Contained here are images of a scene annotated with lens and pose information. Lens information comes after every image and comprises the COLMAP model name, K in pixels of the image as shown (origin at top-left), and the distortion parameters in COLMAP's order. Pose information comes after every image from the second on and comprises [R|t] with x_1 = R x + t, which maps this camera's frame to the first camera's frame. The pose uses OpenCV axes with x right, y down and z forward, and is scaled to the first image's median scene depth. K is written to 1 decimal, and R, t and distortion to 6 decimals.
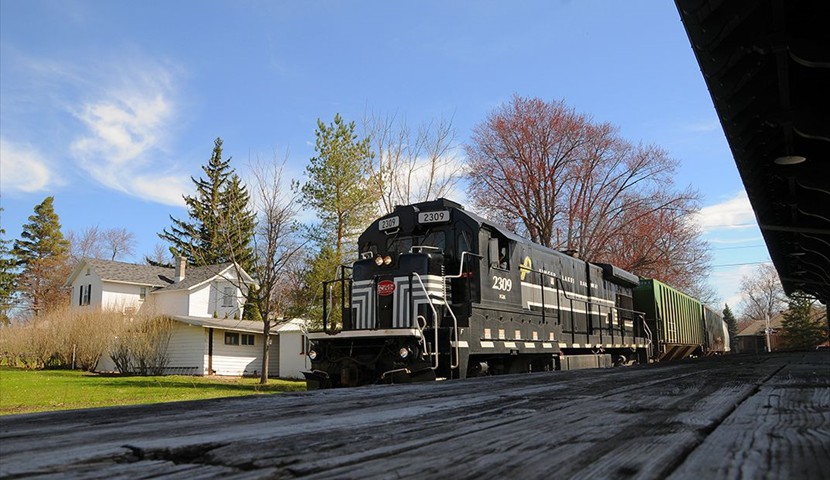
lens RADIAL K [[615.0, 0, 415.0], [0, 615.0, 240.0], [0, 0, 1]] dist [-0.001358, 0.000420]
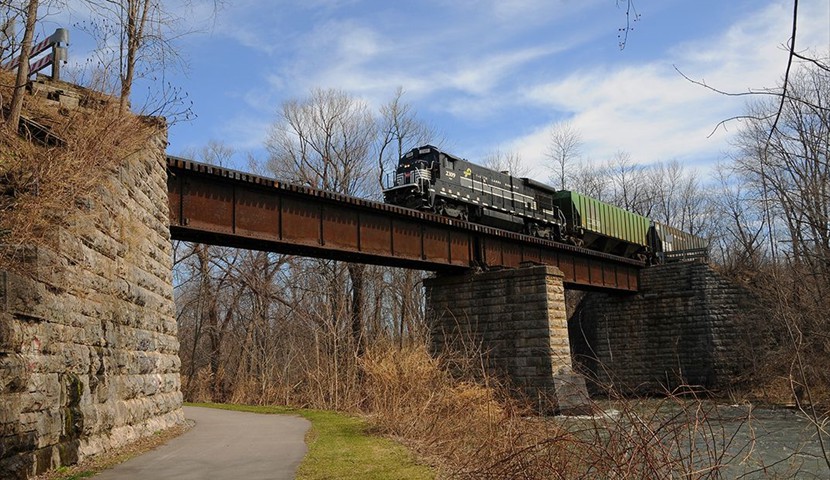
lens RADIAL K [[615.0, 0, 415.0], [0, 615.0, 240.0], [0, 0, 1]] dist [-0.001358, 0.000420]
pose [[0.994517, -0.038238, -0.097331, 0.244470], [0.042615, 0.998153, 0.043292, 0.244608], [0.095496, -0.047203, 0.994310, -1.833920]]
